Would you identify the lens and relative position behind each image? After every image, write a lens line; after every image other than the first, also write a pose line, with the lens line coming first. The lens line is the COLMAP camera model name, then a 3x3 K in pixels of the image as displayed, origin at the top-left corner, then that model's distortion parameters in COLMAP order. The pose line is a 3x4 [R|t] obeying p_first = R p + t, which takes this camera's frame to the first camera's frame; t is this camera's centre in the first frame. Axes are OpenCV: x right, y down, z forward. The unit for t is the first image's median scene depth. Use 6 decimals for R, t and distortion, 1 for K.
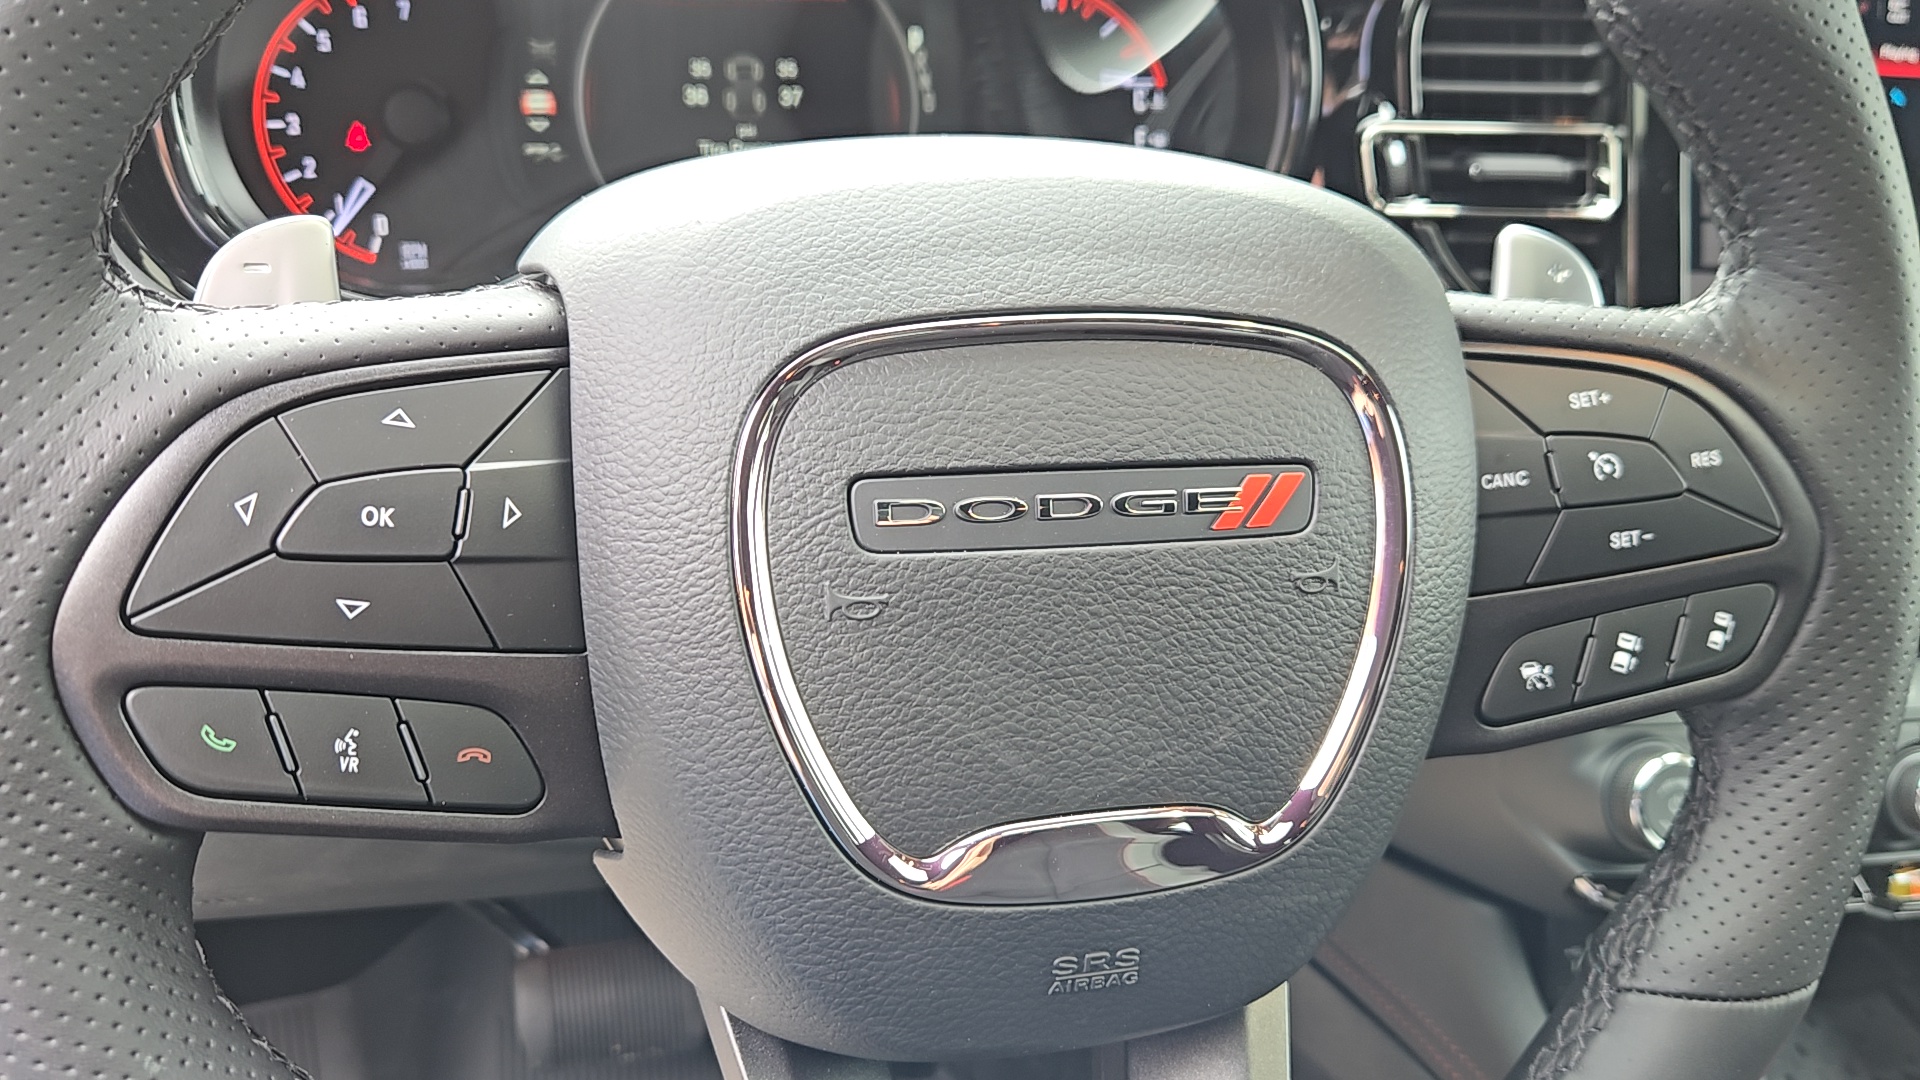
lens RADIAL K [[1605.7, 0, 964.1], [0, 1605.7, 577.7], [0, 0, 1]] dist [0.005278, -0.007367]
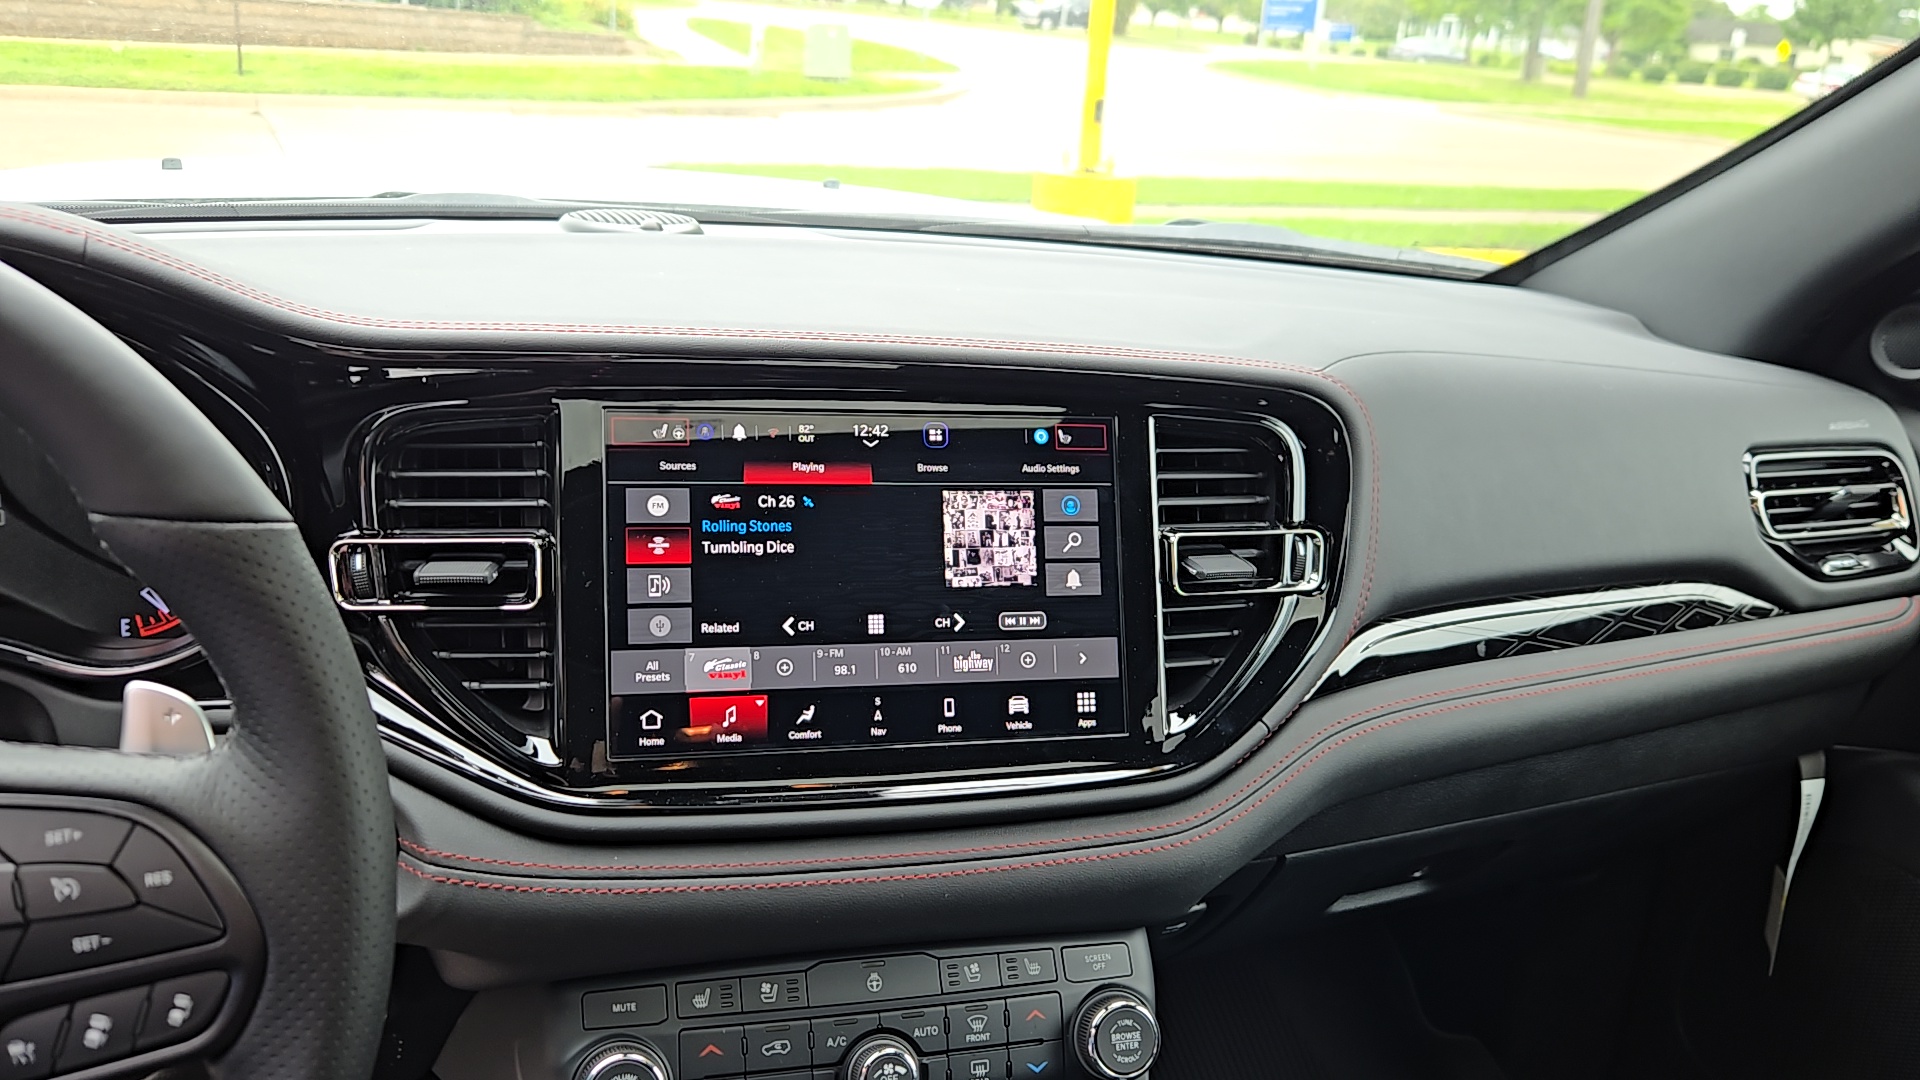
lens RADIAL K [[1605.7, 0, 951.7], [0, 1605.7, 536.2], [0, 0, 1]] dist [0.005278, -0.007367]
pose [[0.997997, -0.013823, 0.061727, 0.666672], [0.023079, 0.988134, -0.151852, -0.087763], [-0.058896, 0.152972, 0.986474, -0.250325]]
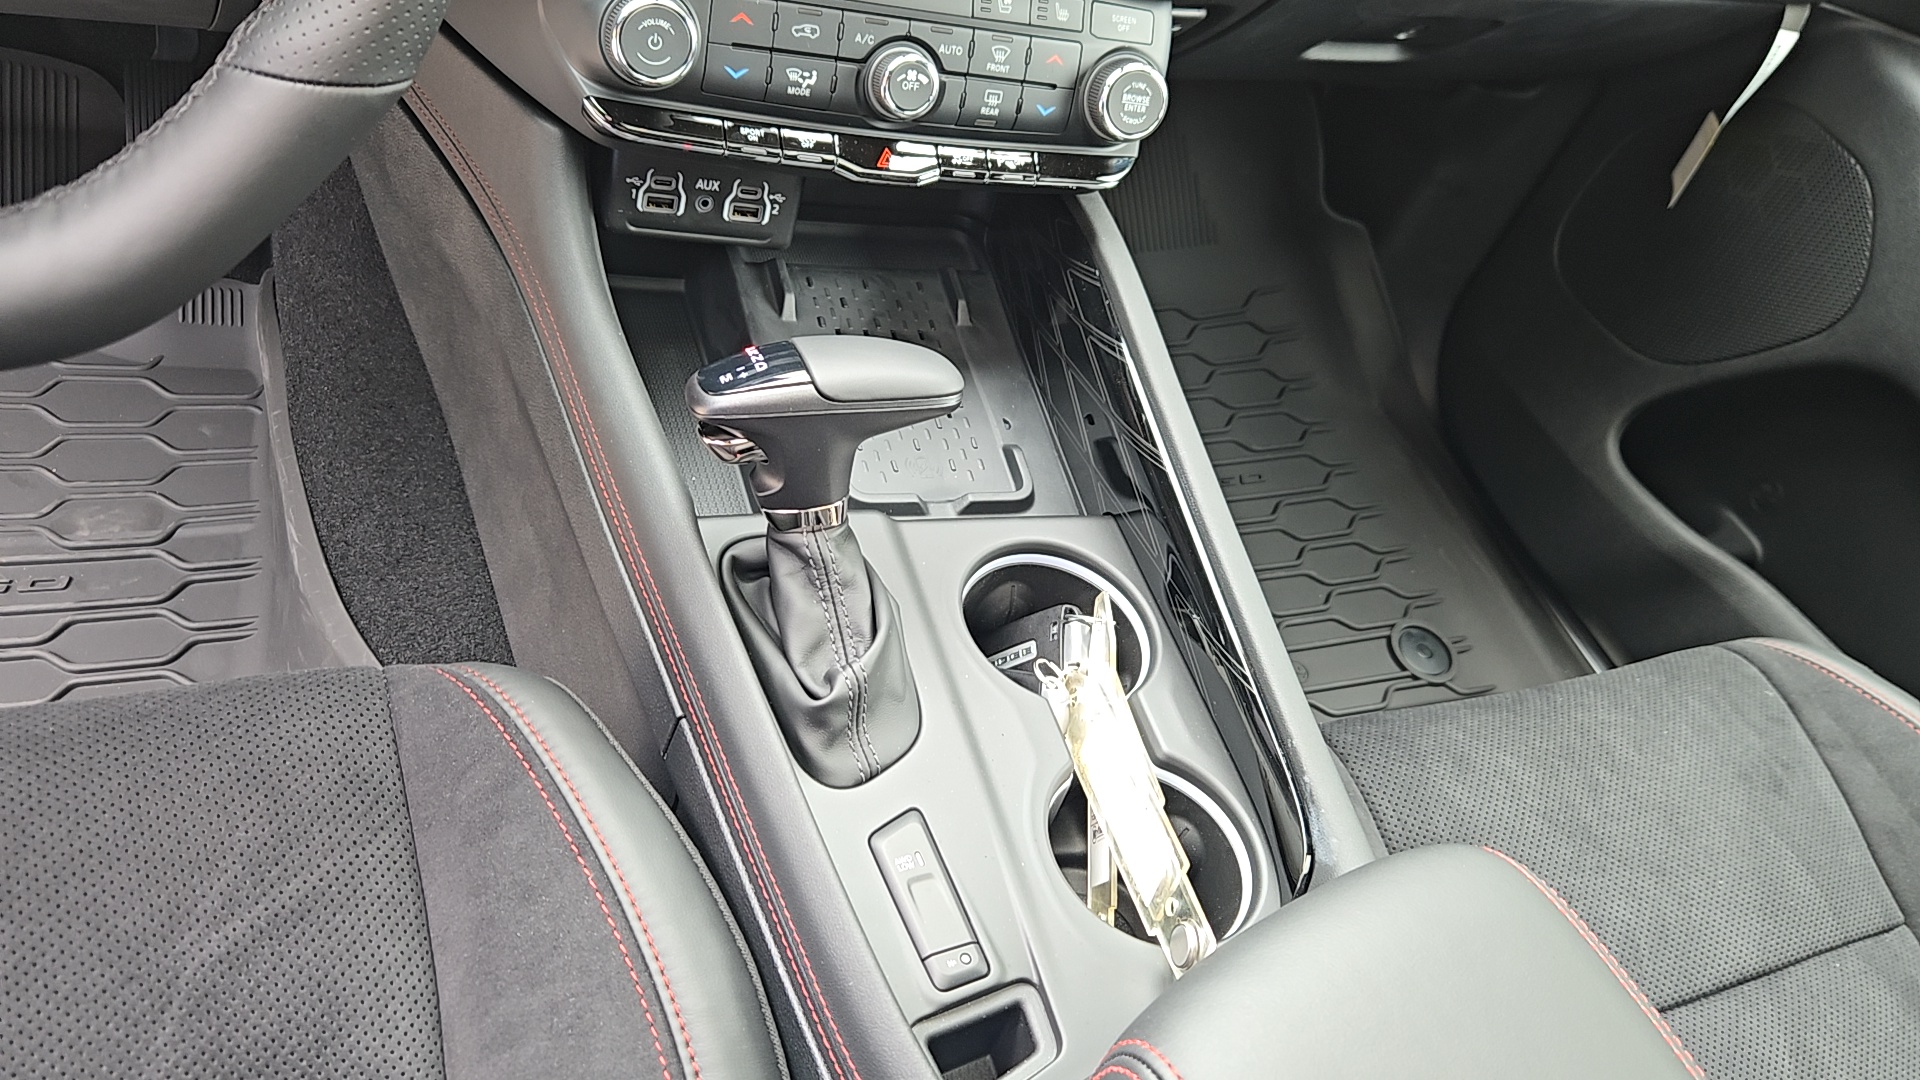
lens RADIAL K [[1605.7, 0, 953.6], [0, 1605.7, 537.8], [0, 0, 1]] dist [0.005278, -0.007367]
pose [[0.973812, 0.124925, 0.189957, 0.516214], [-0.183638, 0.924789, 0.333230, 0.049201], [-0.134041, -0.359387, 0.923512, -0.252441]]
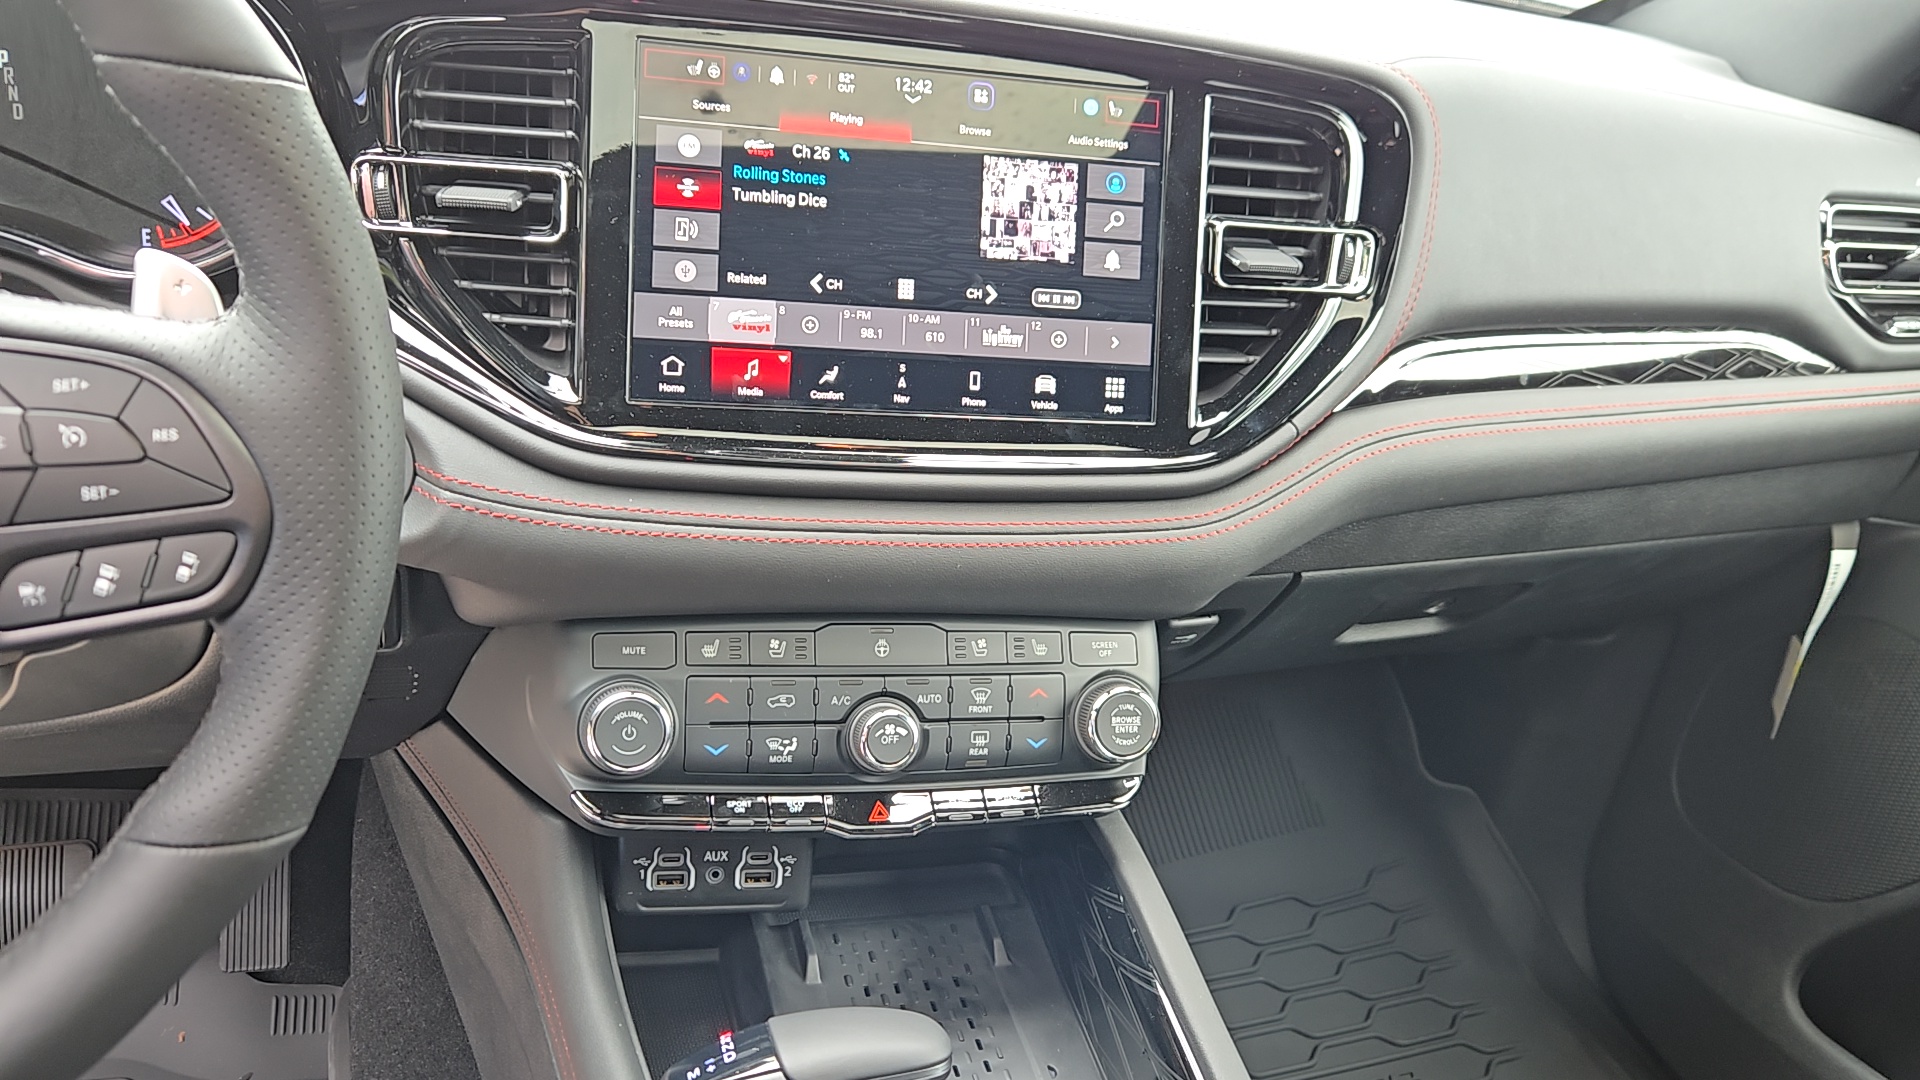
lens RADIAL K [[1605.7, 0, 952.8], [0, 1605.7, 542.4], [0, 0, 1]] dist [0.005278, -0.007367]
pose [[0.997916, 0.049048, 0.041933, 0.678823], [-0.048820, 0.998787, -0.006454, -0.005828], [-0.042199, 0.004393, 0.999100, -0.221890]]
